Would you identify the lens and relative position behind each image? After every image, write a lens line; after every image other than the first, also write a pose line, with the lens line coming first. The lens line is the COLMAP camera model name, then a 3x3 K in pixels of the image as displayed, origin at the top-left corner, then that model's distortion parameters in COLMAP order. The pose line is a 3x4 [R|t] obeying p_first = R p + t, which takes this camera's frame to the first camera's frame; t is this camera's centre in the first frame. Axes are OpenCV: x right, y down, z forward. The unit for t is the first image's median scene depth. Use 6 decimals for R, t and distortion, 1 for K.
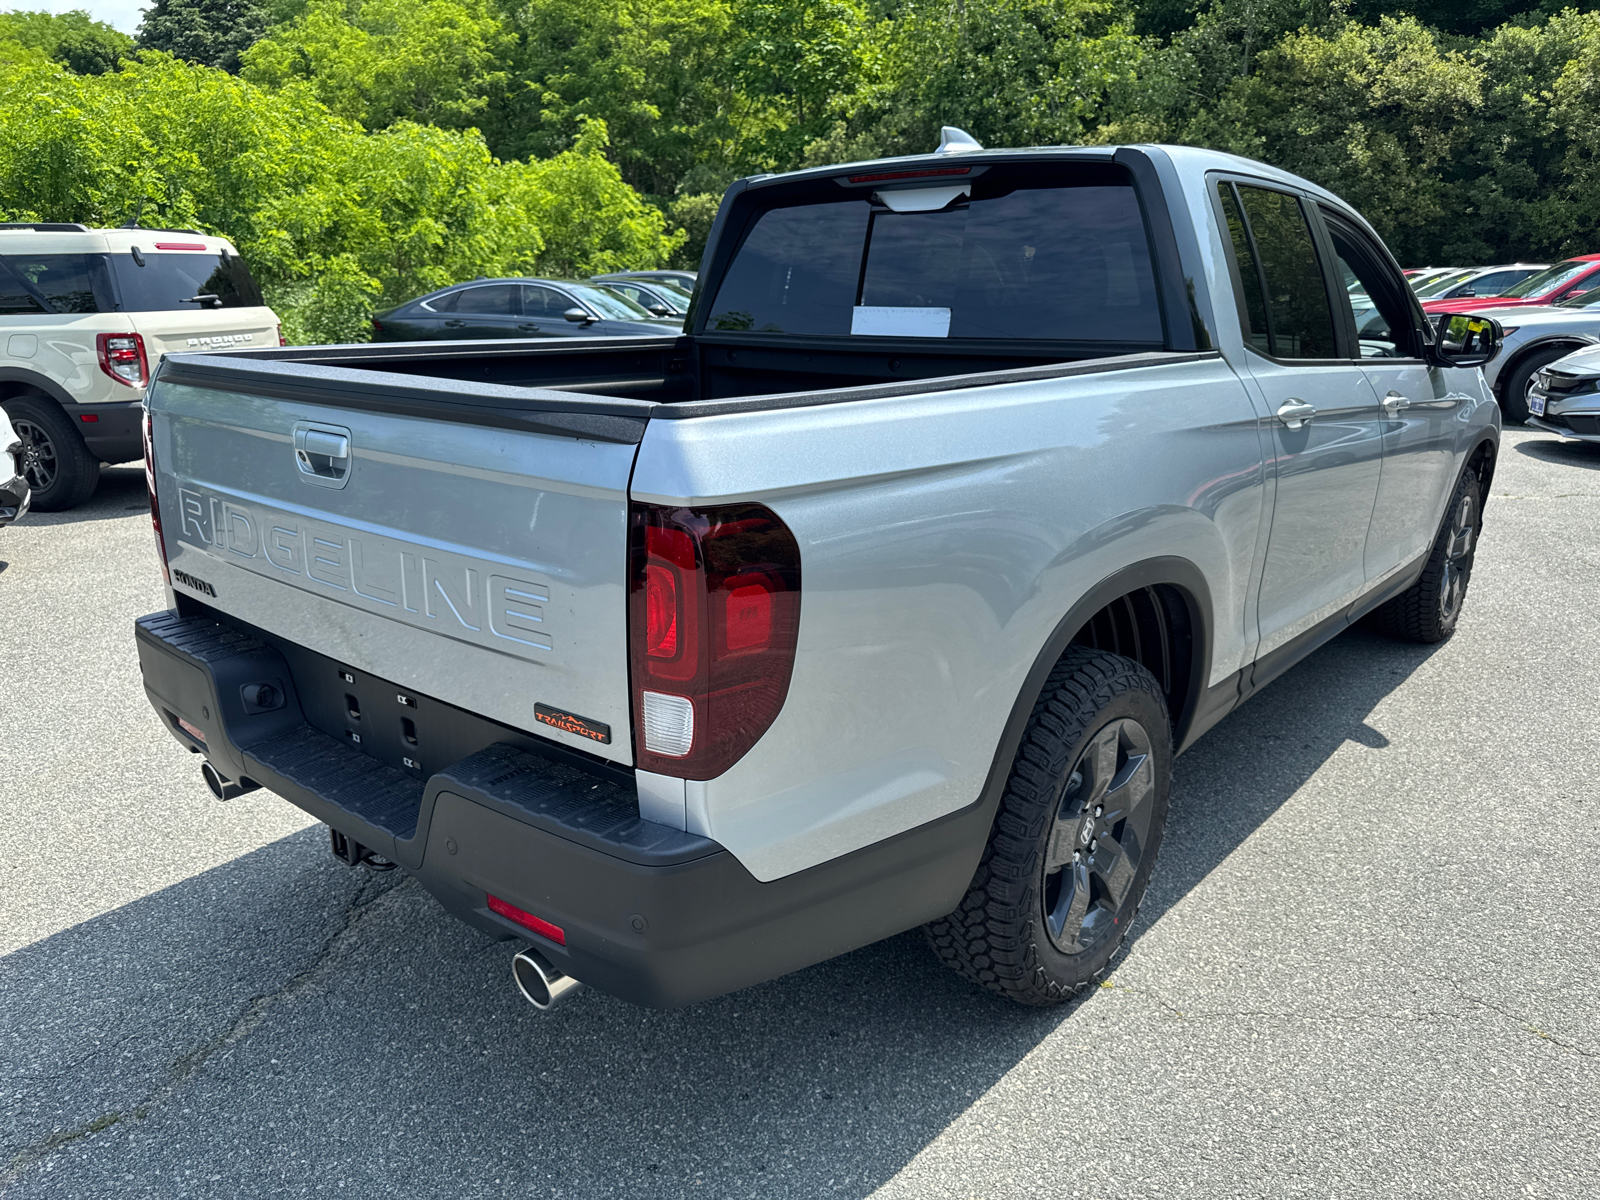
lens RADIAL K [[1138.2, 0, 807.7], [0, 1138.2, 605.2], [0, 0, 1]] dist [0.023966, -0.016159]
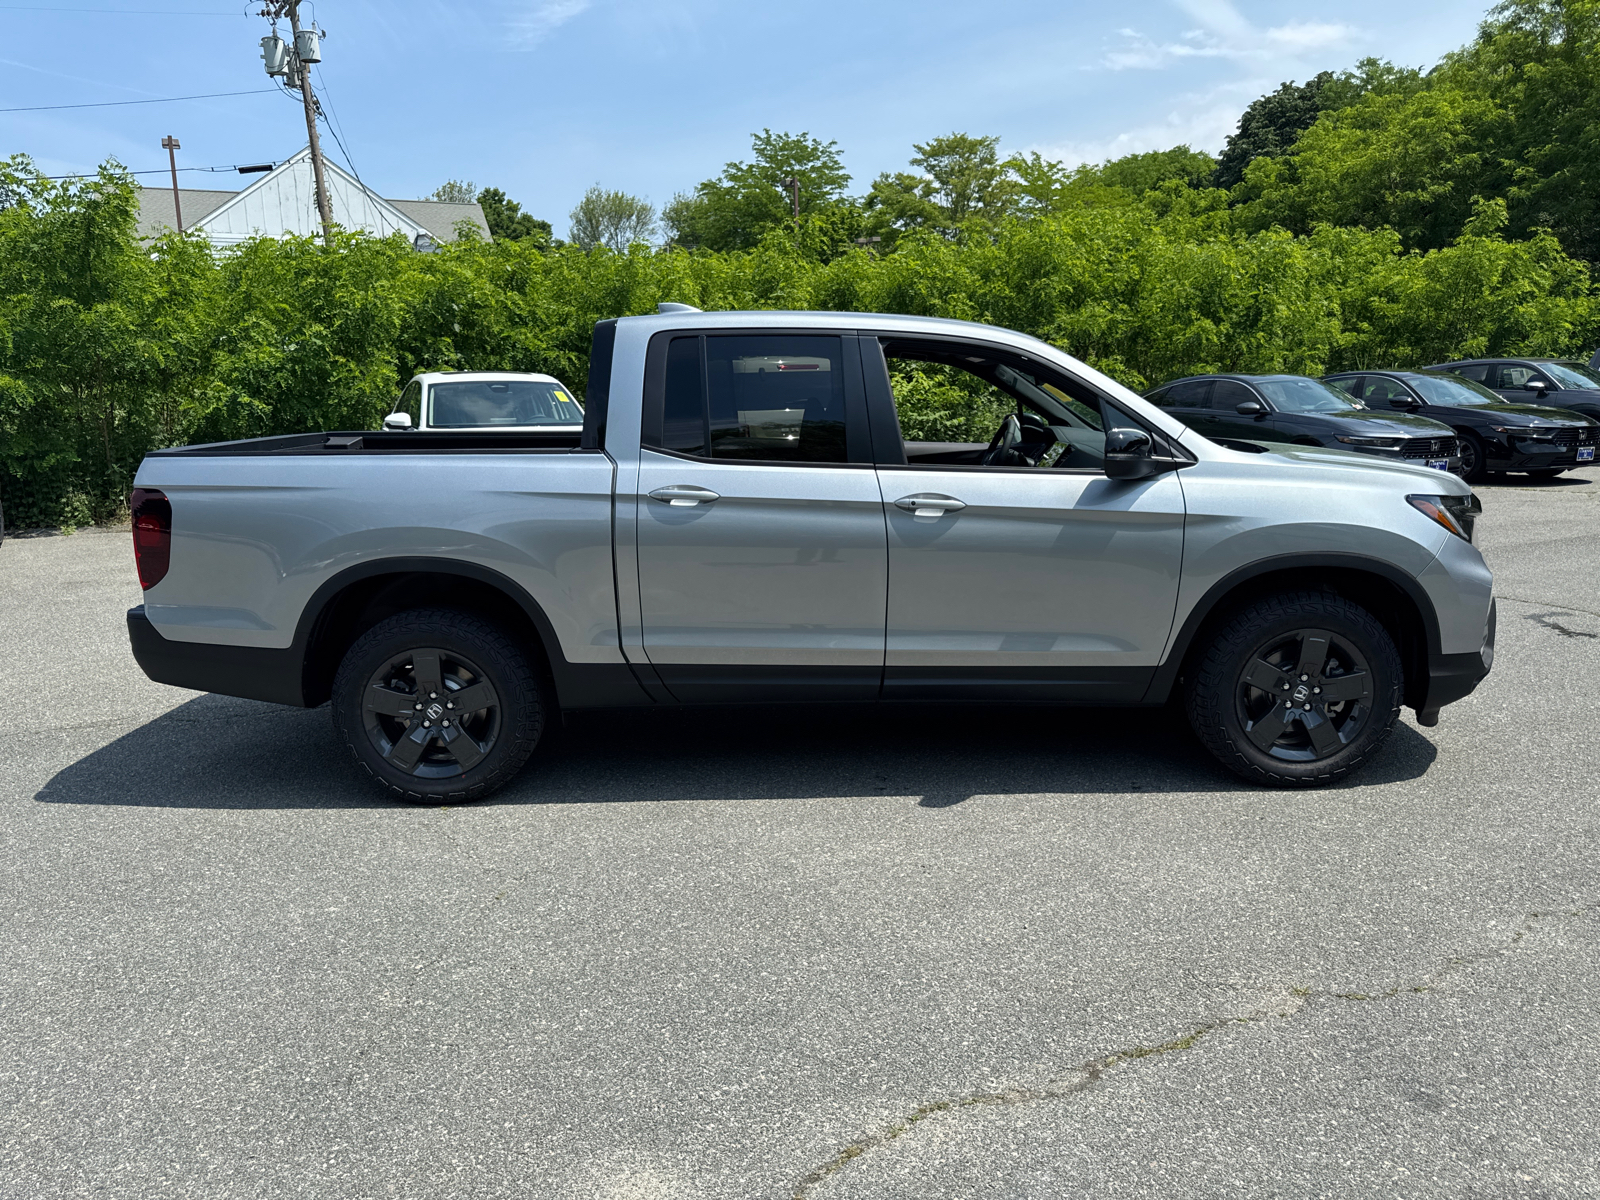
lens RADIAL K [[1138.2, 0, 805.0], [0, 1138.2, 609.7], [0, 0, 1]] dist [0.023966, -0.016159]
pose [[0.660159, 0.140832, -0.737805, 0.119100], [-0.192257, 0.981226, 0.015272, -0.005936], [0.726104, 0.131767, 0.674841, 0.013083]]
